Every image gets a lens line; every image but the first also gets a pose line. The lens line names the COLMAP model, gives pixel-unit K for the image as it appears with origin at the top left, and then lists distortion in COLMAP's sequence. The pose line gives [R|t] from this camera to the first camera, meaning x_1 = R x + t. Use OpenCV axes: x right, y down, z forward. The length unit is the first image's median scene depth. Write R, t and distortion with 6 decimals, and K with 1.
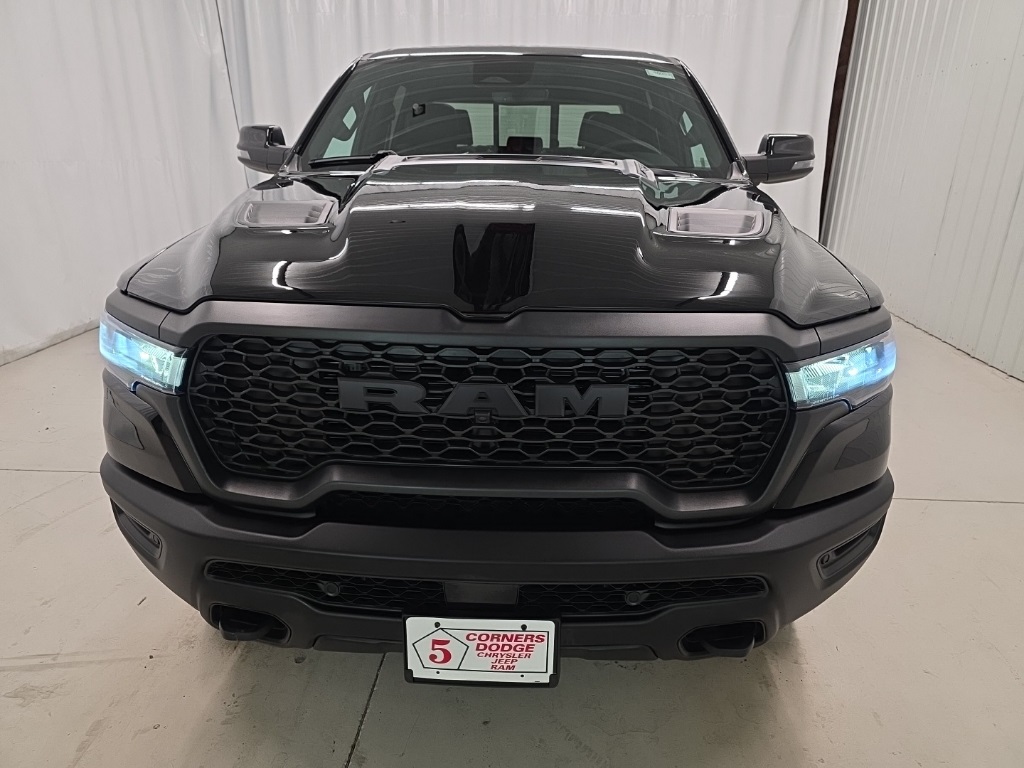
lens RADIAL K [[683.5, 0, 510.8], [0, 683.5, 390.4], [0, 0, 1]] dist [0.050392, -0.034051]
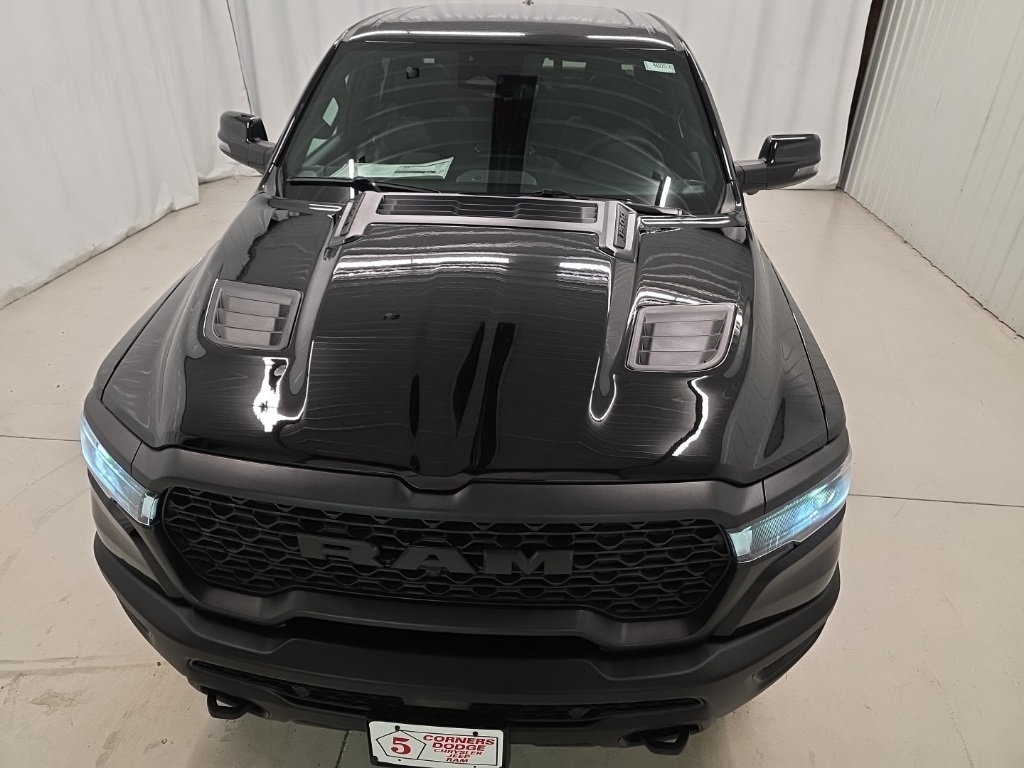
lens RADIAL K [[683.5, 0, 502.0], [0, 683.5, 362.0], [0, 0, 1]] dist [0.050392, -0.034051]
pose [[0.999124, 0.022460, -0.035323, 0.085853], [-0.016060, 0.984965, 0.172008, -0.423689], [0.038655, -0.171290, 0.984462, 0.014029]]
